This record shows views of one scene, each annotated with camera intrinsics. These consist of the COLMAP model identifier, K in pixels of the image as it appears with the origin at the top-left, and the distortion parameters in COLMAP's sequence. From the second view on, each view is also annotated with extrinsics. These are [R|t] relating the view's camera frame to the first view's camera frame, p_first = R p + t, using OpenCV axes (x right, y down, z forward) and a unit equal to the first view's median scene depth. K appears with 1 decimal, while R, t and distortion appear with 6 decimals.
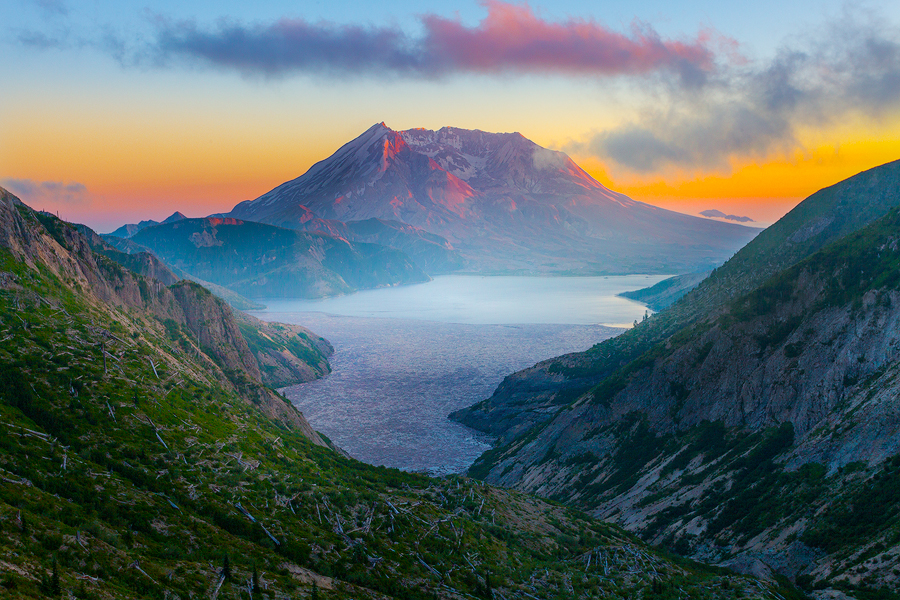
lens RADIAL K [[941.9, 0, 422.0], [0, 941.9, 299.7], [0, 0, 1]] dist [0.030095, 0.000000]
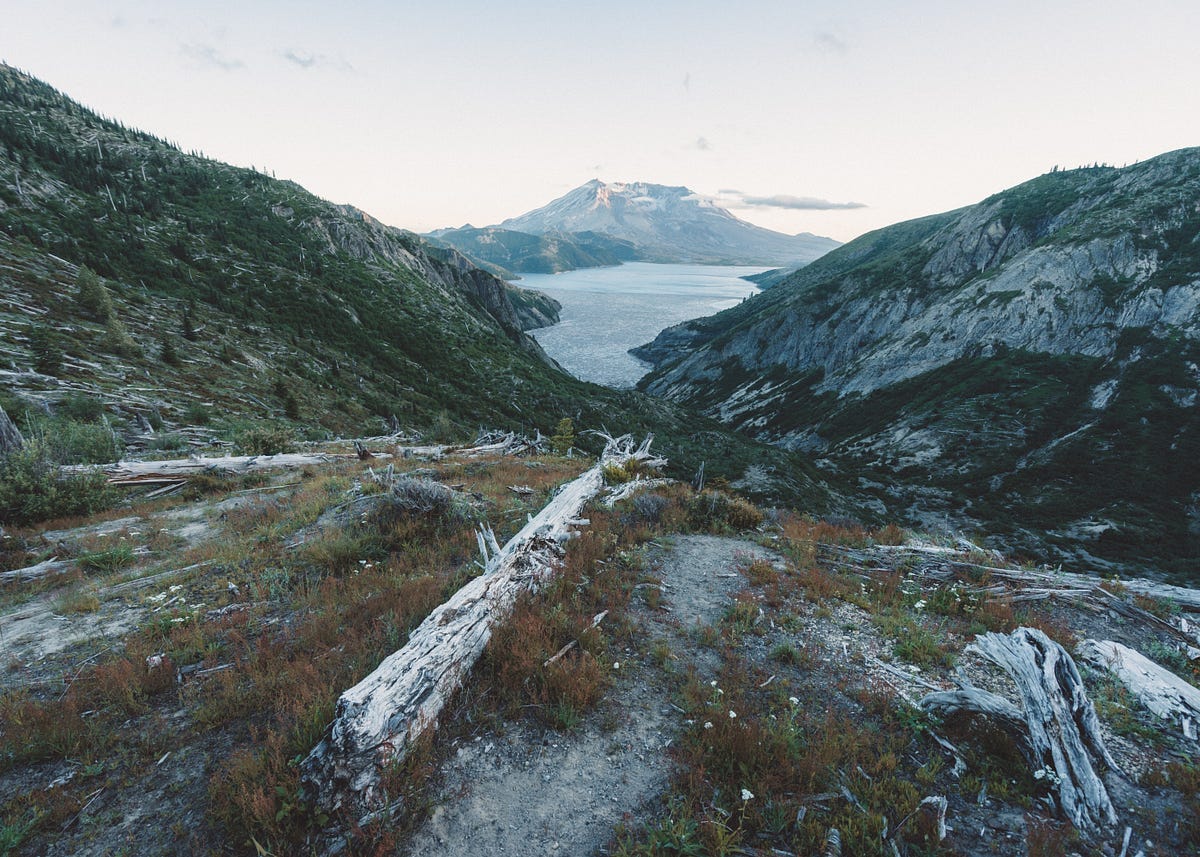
lens RADIAL K [[481.0, 0, 602.4], [0, 481.0, 428.1], [0, 0, 1]] dist [-0.000172, 0.000007]
pose [[0.998467, 0.054928, -0.006775, -0.003634], [-0.051531, 0.967332, 0.248219, 0.040483], [0.020188, -0.247489, 0.968680, 0.109447]]
